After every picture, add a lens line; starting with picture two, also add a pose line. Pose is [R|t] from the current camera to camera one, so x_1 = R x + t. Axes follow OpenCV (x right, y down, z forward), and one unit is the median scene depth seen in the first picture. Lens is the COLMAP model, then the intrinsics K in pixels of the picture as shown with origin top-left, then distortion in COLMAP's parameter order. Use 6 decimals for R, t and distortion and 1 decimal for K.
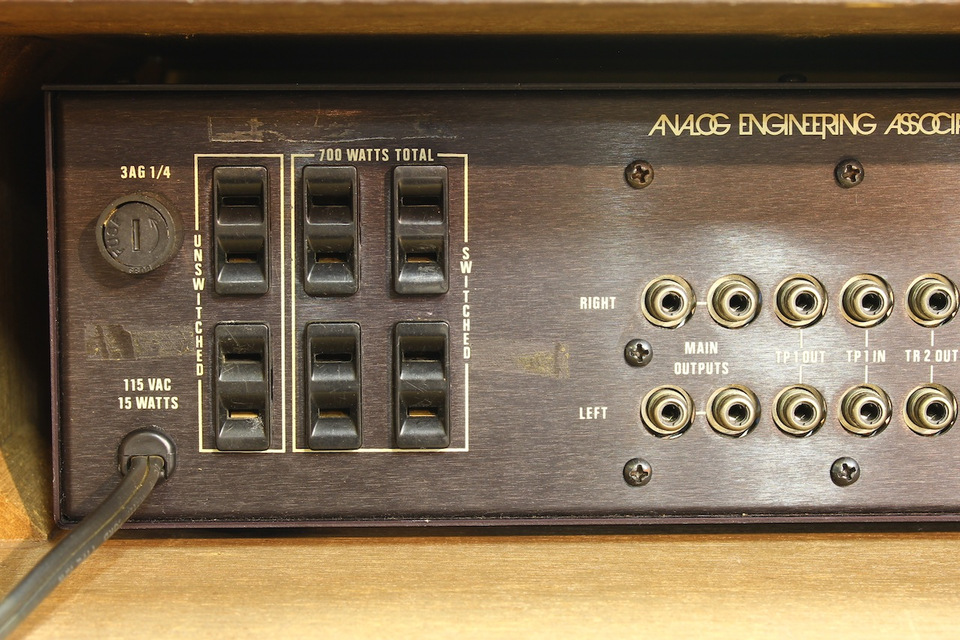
lens RADIAL K [[2071.2, 0, 476.5], [0, 2071.2, 328.3], [0, 0, 1]] dist [0.018871, 0.000000]
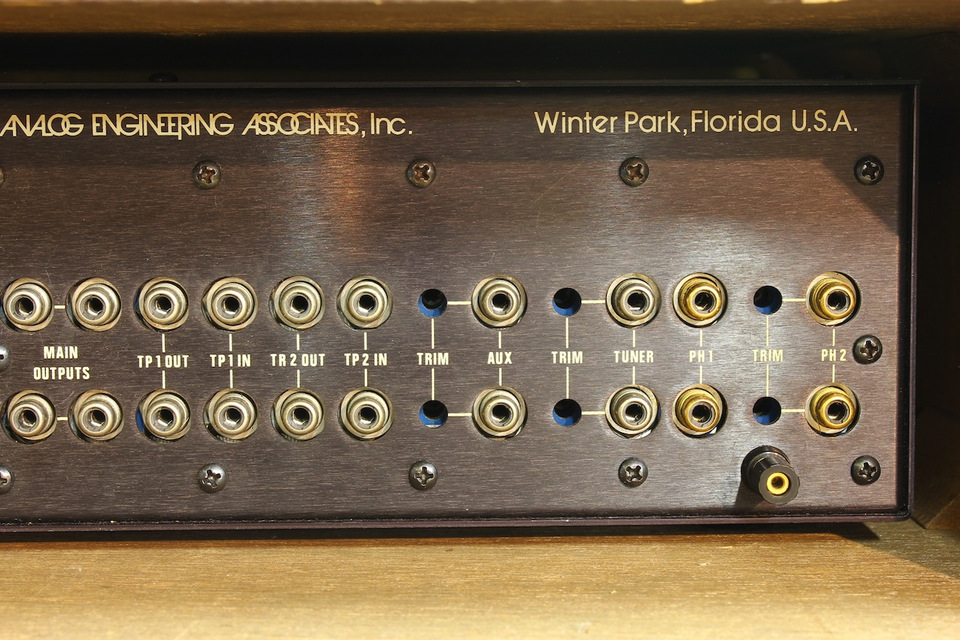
lens RADIAL K [[2071.2, 0, 482.7], [0, 2071.2, 325.4], [0, 0, 1]] dist [0.018871, 0.000000]
pose [[0.999913, -0.001994, -0.013065, 0.323377], [0.001983, 0.999998, -0.000839, -0.002206], [0.013067, 0.000813, 0.999914, 0.020373]]
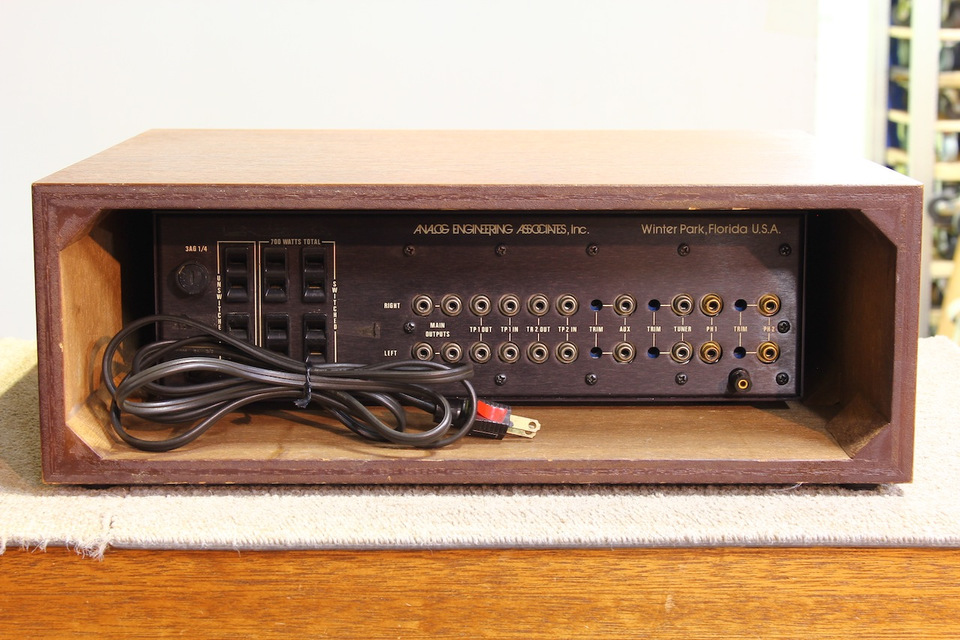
lens RADIAL K [[2071.2, 0, 481.7], [0, 2071.2, 312.2], [0, 0, 1]] dist [0.018871, 0.000000]
pose [[0.999502, 0.008840, -0.030307, 0.228534], [-0.006726, 0.997582, 0.069172, -0.165261], [0.030845, -0.068934, 0.997144, -1.296585]]
